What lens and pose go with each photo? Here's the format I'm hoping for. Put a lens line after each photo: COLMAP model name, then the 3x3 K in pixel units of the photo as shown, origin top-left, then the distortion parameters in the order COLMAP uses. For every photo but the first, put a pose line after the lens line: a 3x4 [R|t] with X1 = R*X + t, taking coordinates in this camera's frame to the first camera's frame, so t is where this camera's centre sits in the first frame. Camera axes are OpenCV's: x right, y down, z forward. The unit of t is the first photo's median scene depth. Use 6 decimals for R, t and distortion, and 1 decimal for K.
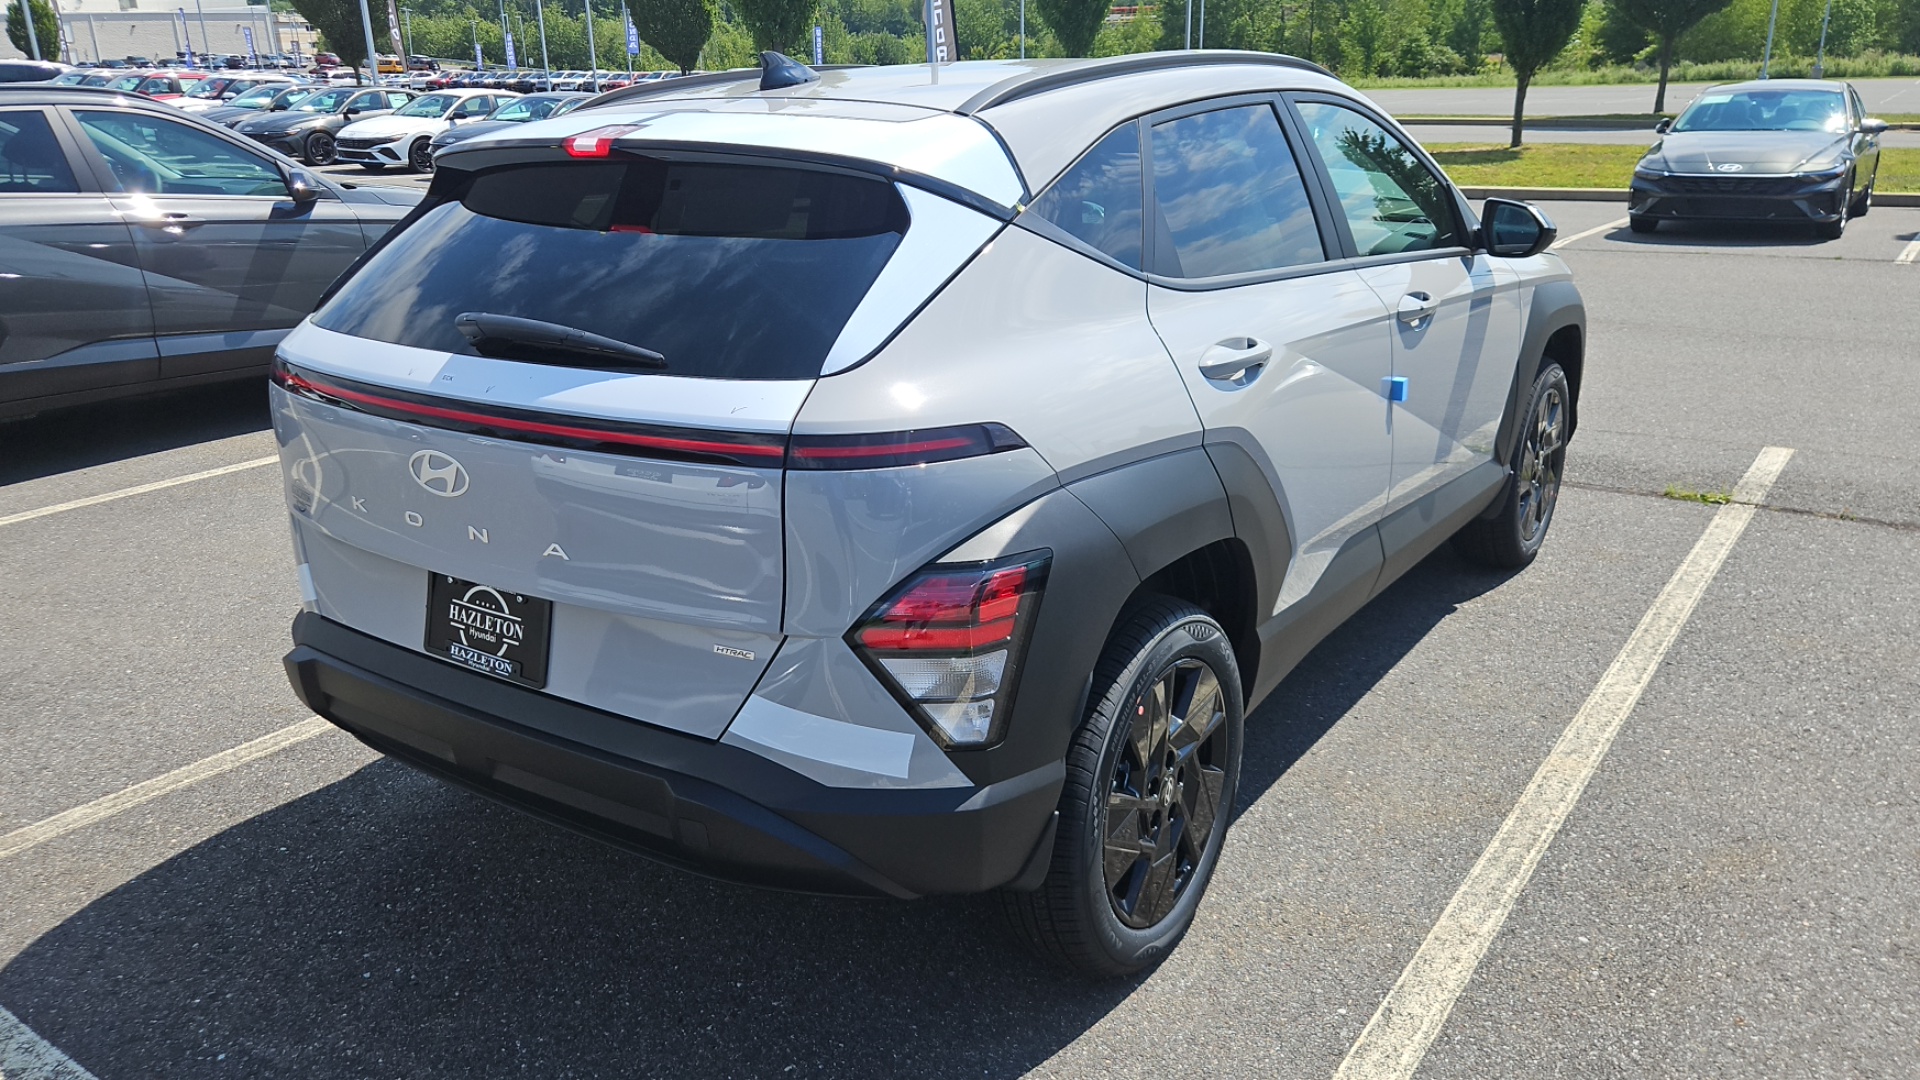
lens RADIAL K [[1406.3, 0, 941.3], [0, 1406.3, 533.4], [0, 0, 1]] dist [0.056386, -0.028783]
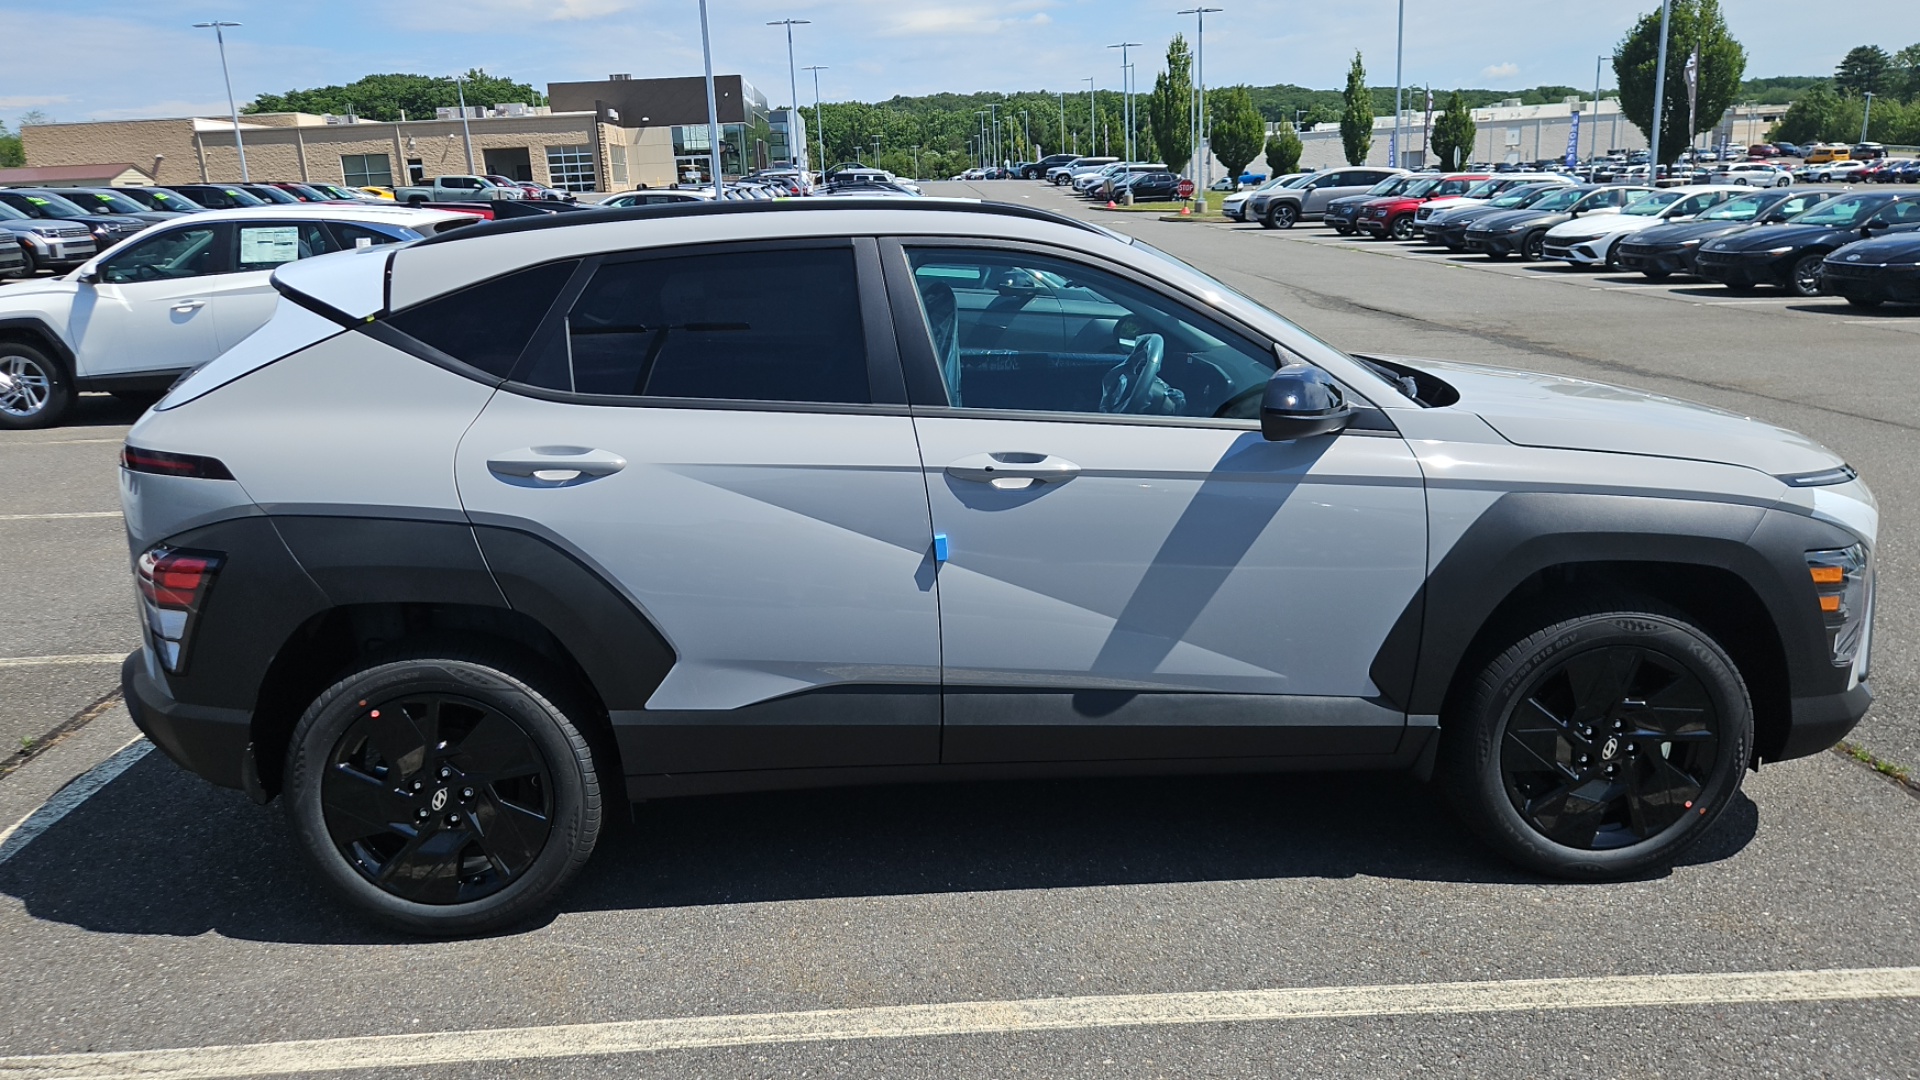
lens RADIAL K [[1406.3, 0, 946.8], [0, 1406.3, 543.6], [0, 0, 1]] dist [0.056386, -0.028783]
pose [[0.621252, 0.186699, -0.761045, 1.024790], [-0.227663, 0.972314, 0.052683, -0.151729], [0.749811, 0.140532, 0.646556, 0.390970]]
